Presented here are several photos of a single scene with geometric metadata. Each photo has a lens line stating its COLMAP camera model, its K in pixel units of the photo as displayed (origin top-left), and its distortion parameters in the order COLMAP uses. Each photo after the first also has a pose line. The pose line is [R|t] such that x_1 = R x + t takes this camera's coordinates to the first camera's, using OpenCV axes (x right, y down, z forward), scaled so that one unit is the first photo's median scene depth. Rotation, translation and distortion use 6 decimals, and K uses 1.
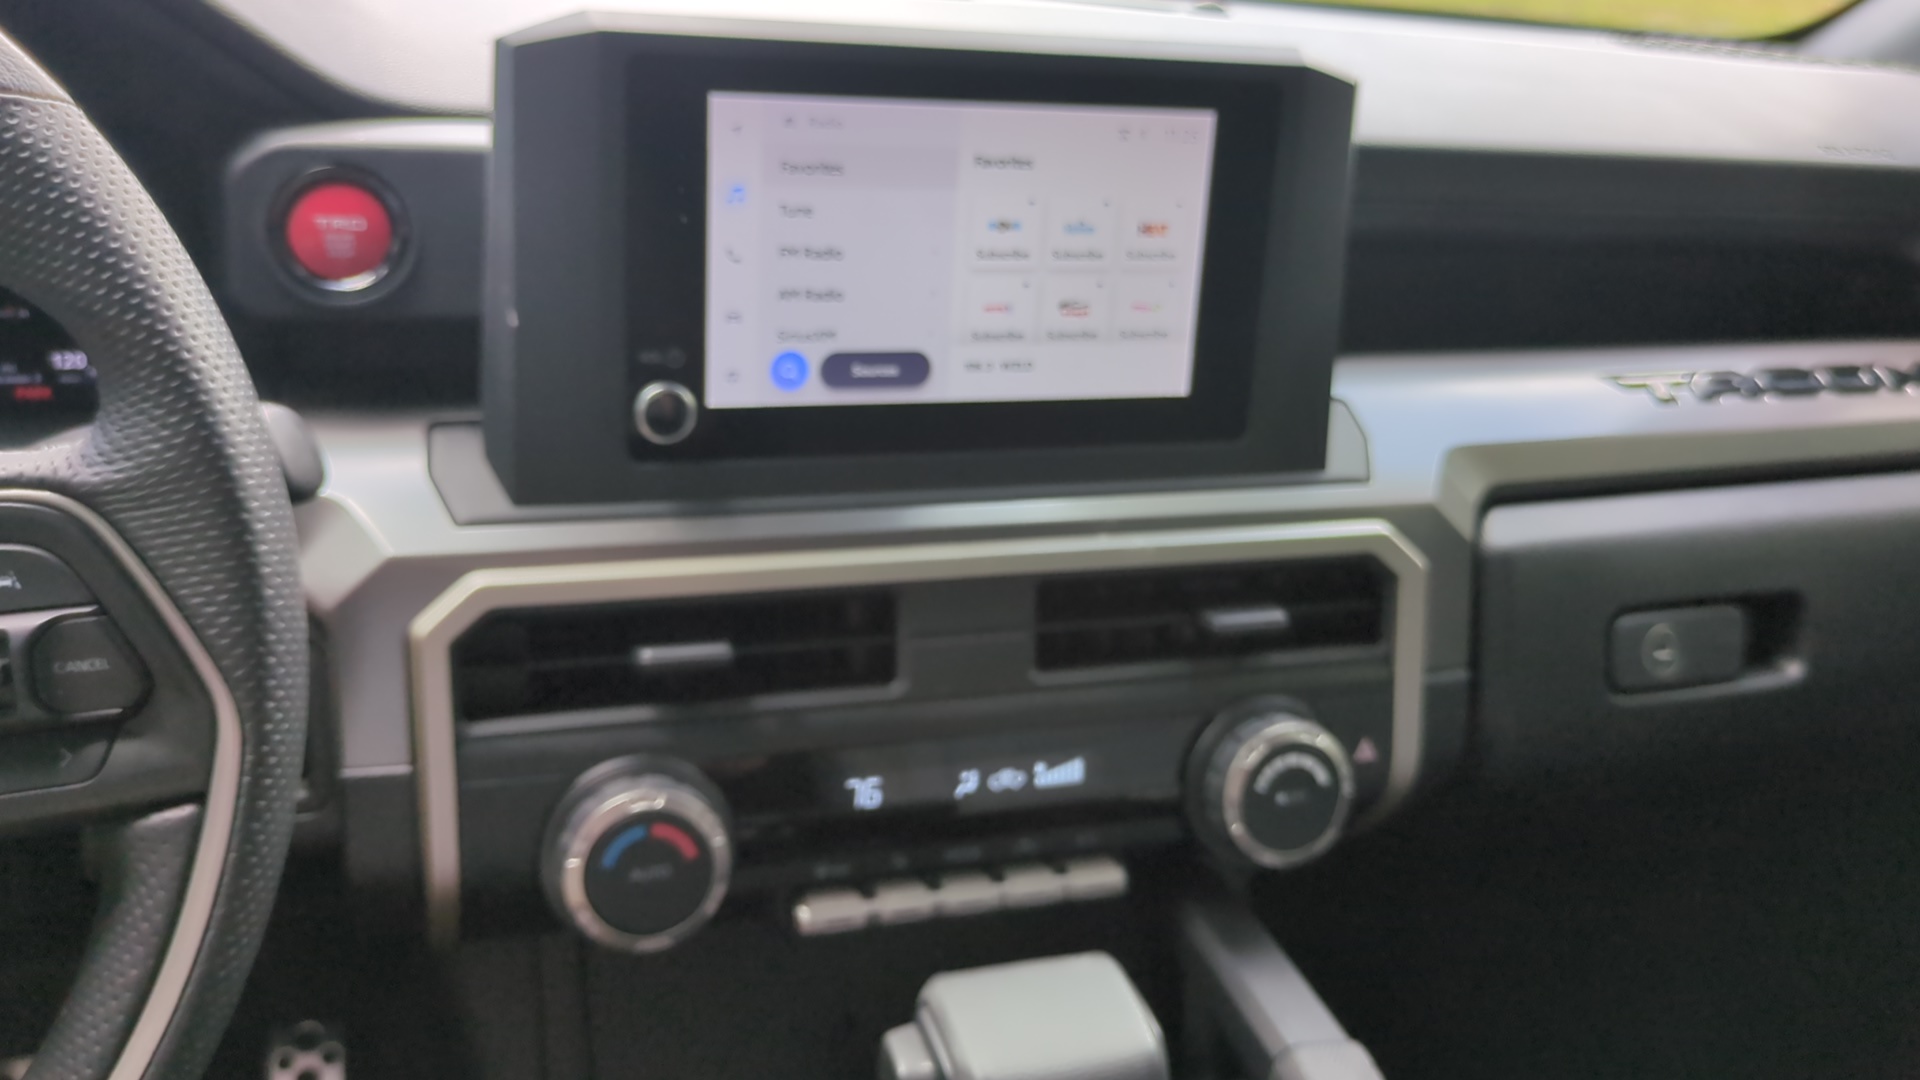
lens RADIAL K [[1604.5, 0, 943.0], [0, 1604.5, 535.5], [0, 0, 1]] dist [0.012877, -0.029732]
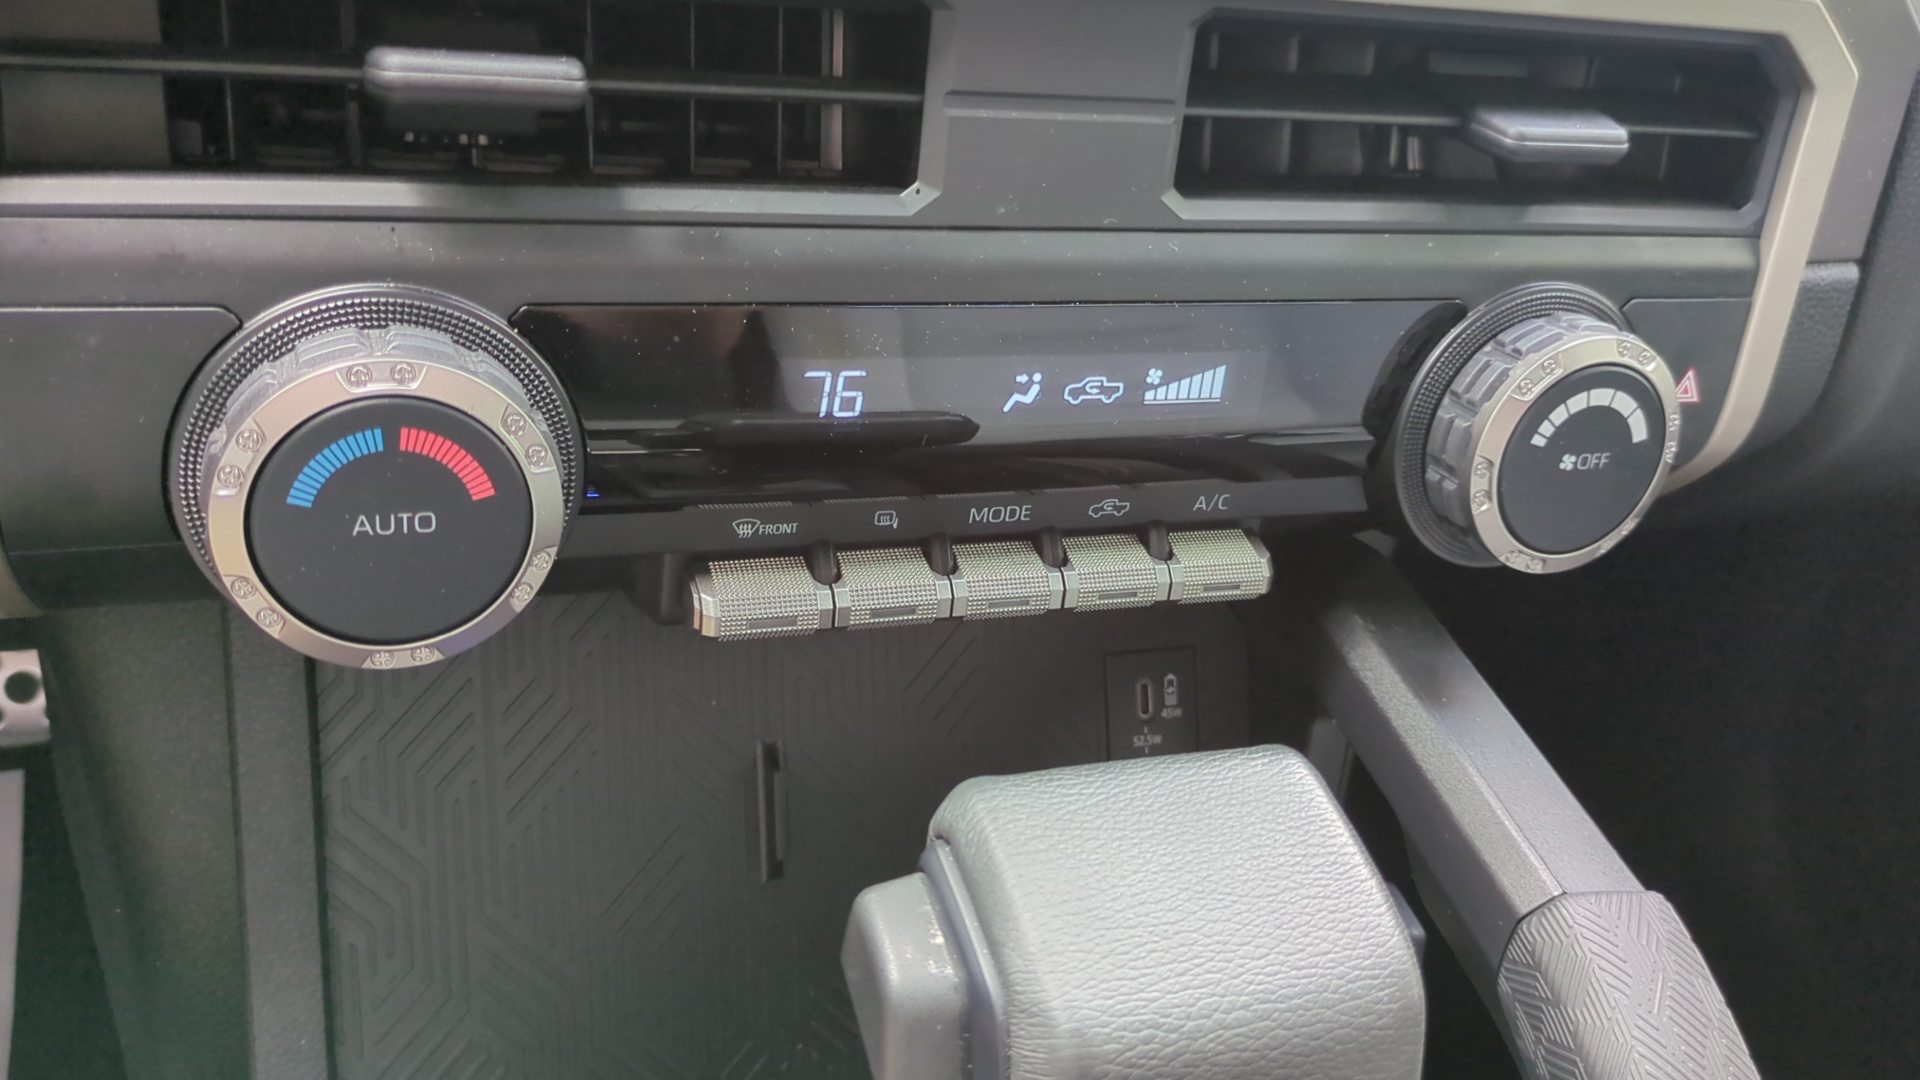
lens RADIAL K [[1604.5, 0, 946.9], [0, 1604.5, 532.4], [0, 0, 1]] dist [0.012877, -0.029732]
pose [[0.994485, 0.081899, 0.065511, -0.043323], [-0.096313, 0.960409, 0.261416, 0.062450], [-0.041508, -0.266284, 0.963000, 0.474538]]
